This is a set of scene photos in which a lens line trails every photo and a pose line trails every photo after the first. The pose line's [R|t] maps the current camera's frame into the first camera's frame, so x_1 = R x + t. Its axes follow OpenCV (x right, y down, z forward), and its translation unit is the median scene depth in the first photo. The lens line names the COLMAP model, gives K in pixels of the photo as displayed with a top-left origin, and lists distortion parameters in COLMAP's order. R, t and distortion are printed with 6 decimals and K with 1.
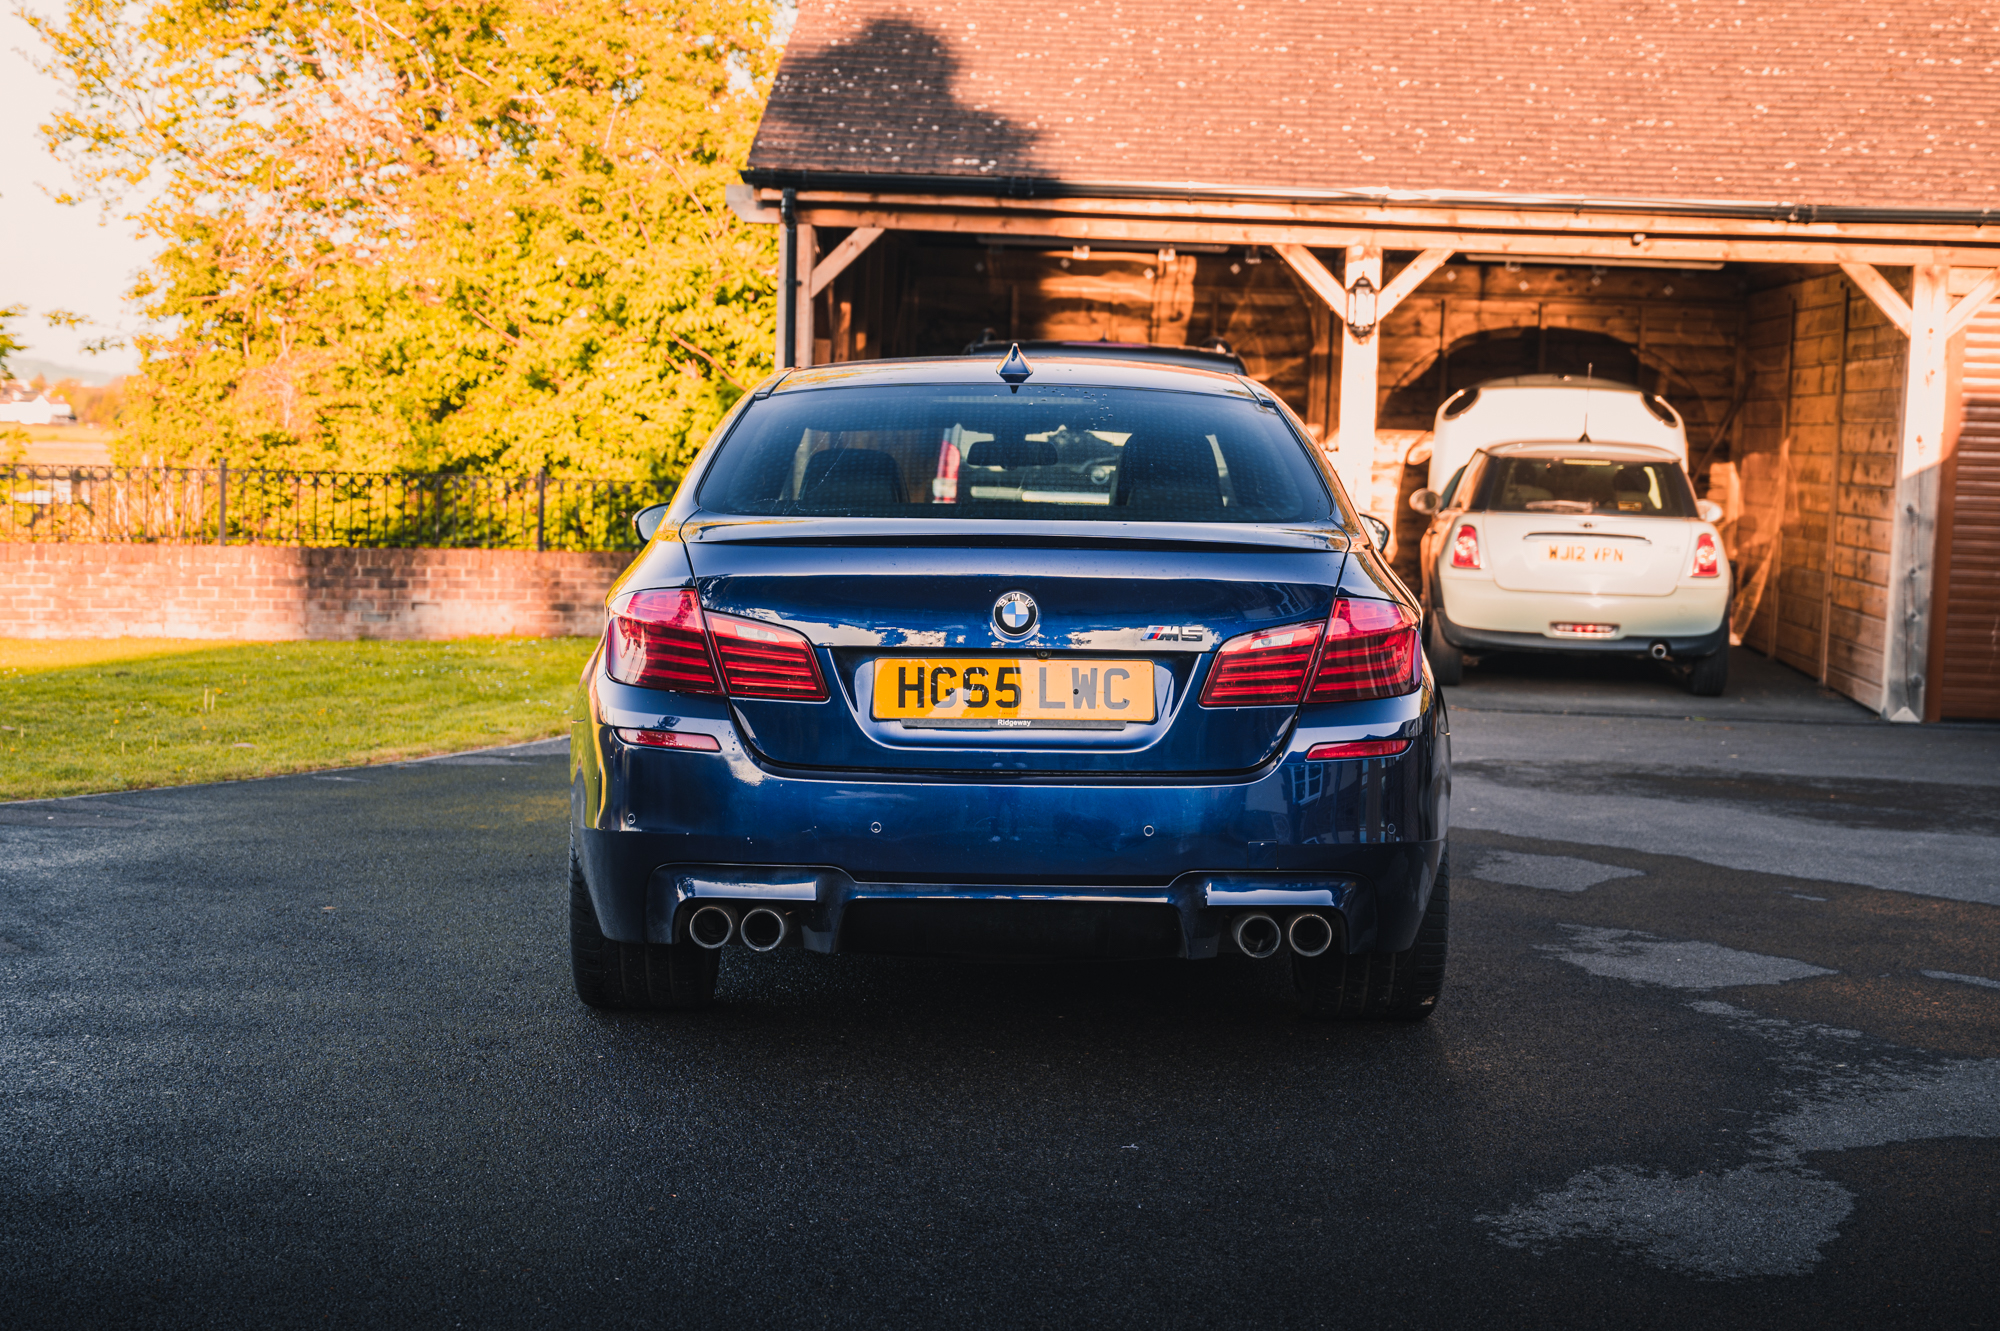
lens RADIAL K [[3093.5, 0, 1000.0], [0, 3093.5, 665.5], [0, 0, 1]] dist [0.008026, 0.011865]
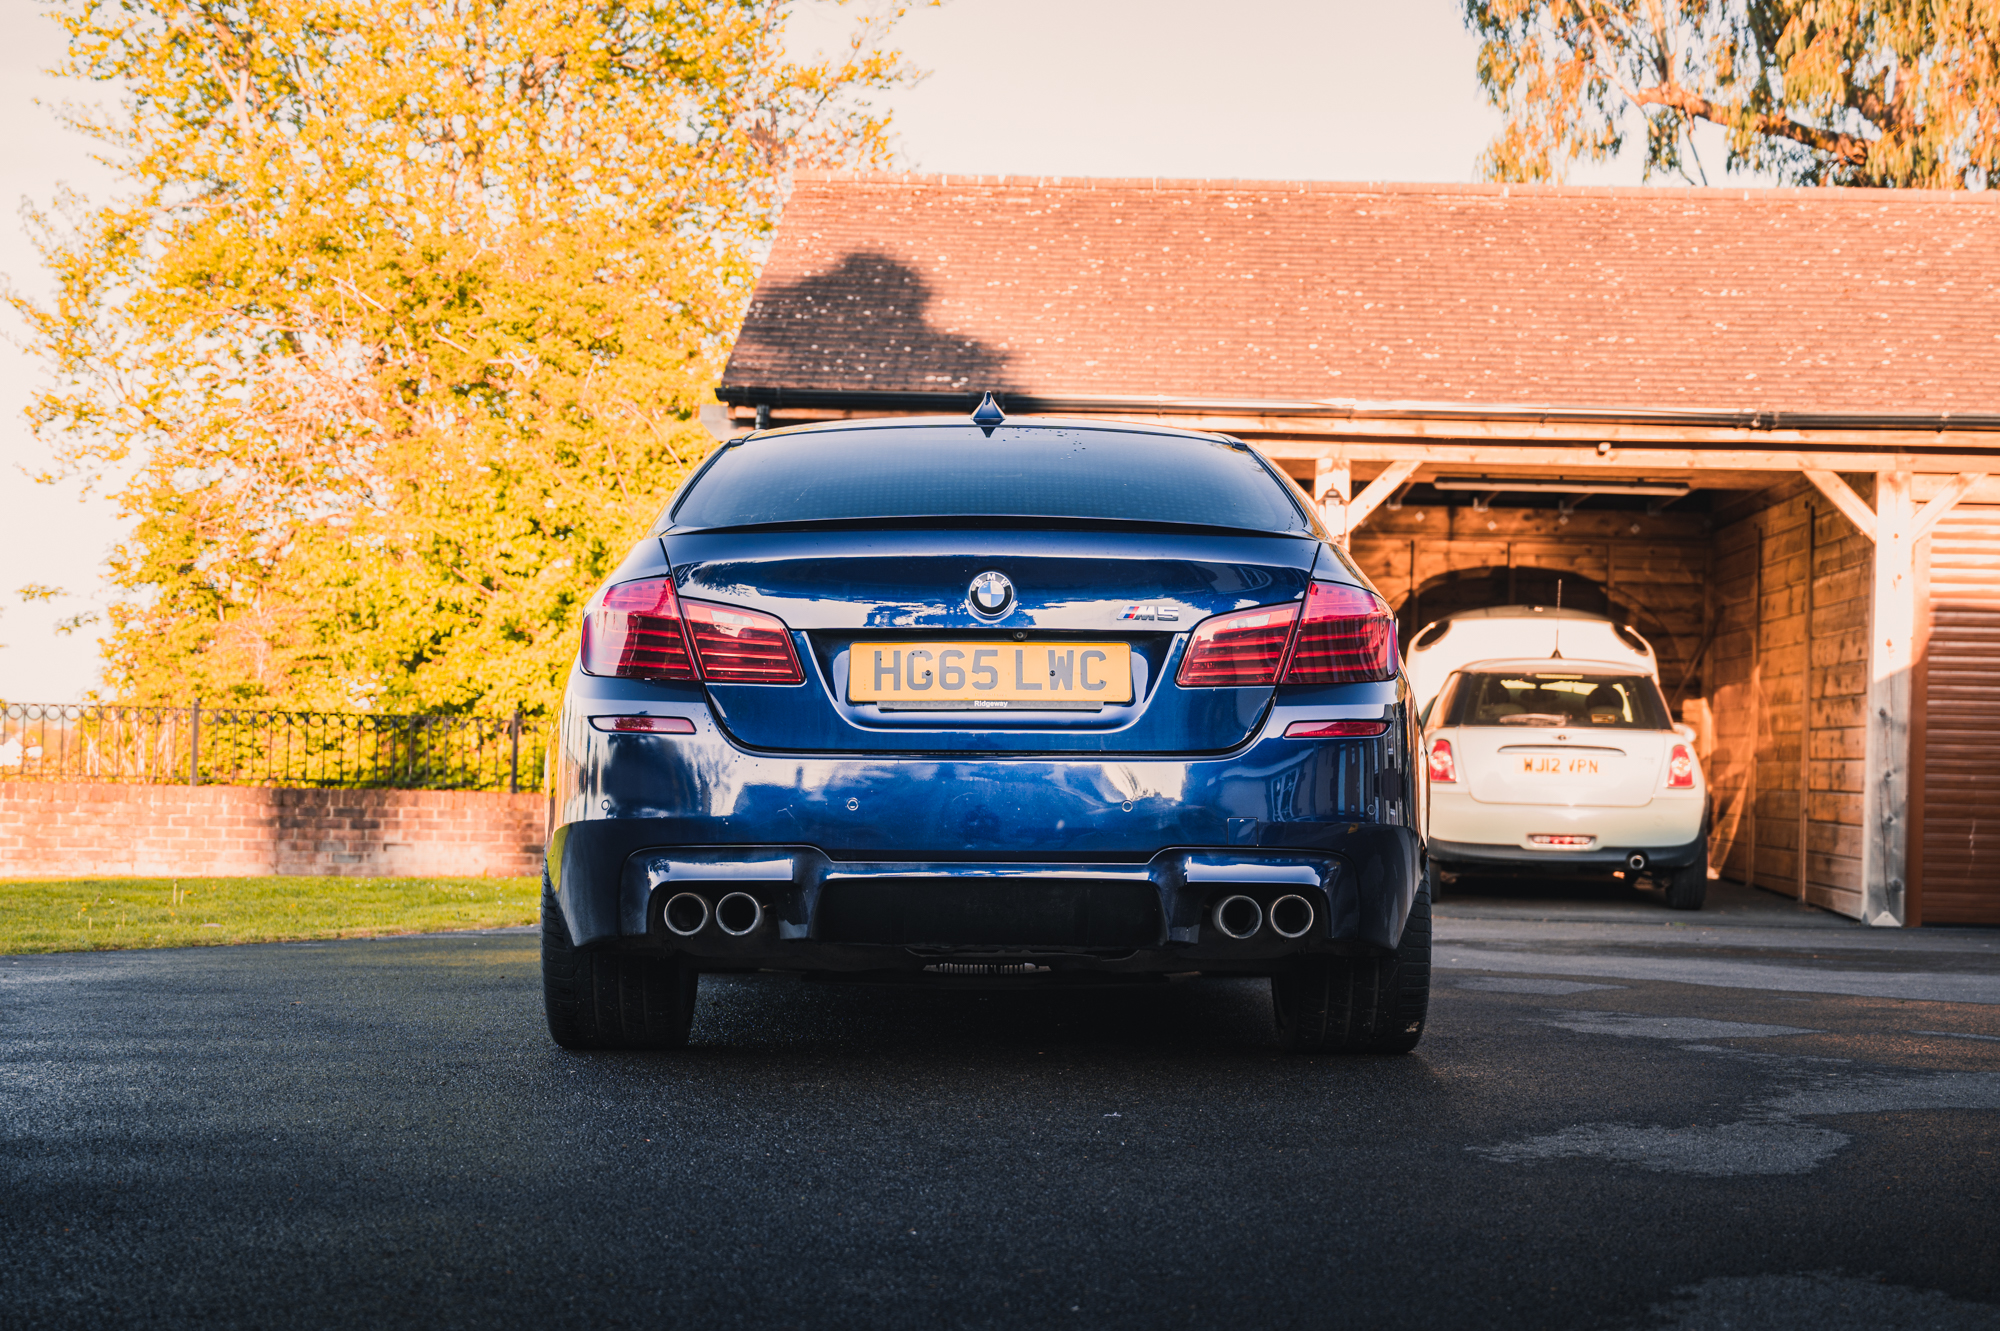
lens RADIAL K [[3099.4, 0, 997.2], [0, 3099.4, 667.9], [0, 0, 1]] dist [0.013275, -0.007812]
pose [[0.999938, -0.007874, 0.007927, -0.000428], [0.008688, 0.994060, -0.108486, 0.040812], [-0.007026, 0.108548, 0.994066, 0.002217]]
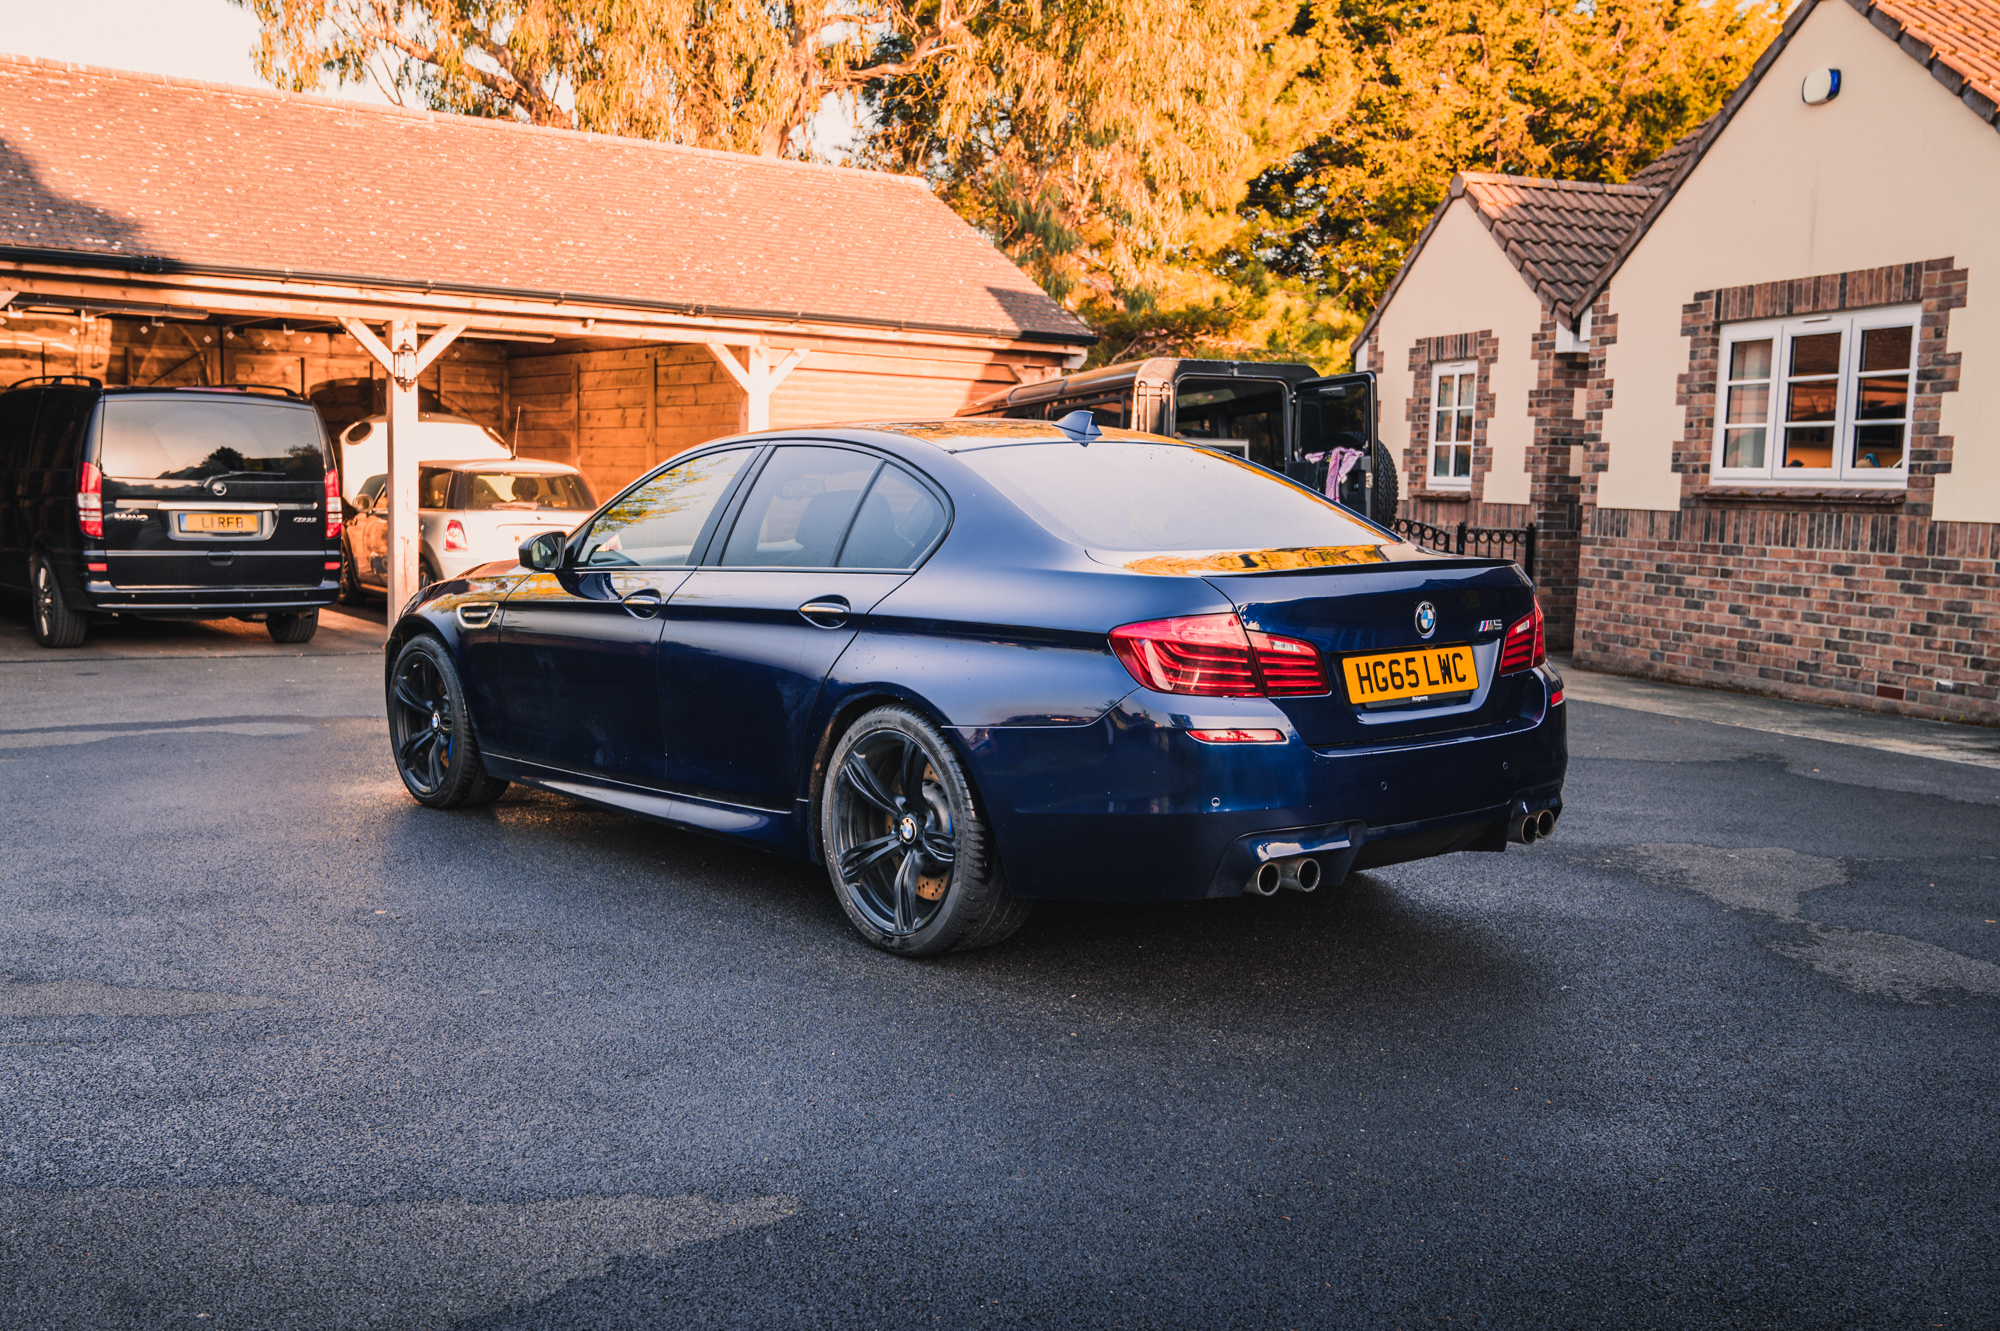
lens RADIAL K [[1924.4, 0, 982.1], [0, 1924.4, 714.5], [0, 0, 1]] dist [-0.012171, 0.002879]
pose [[0.768977, -0.092329, 0.632574, -0.240252], [0.050122, 0.995177, 0.084323, -0.019584], [-0.637308, -0.033136, 0.769896, 0.166942]]
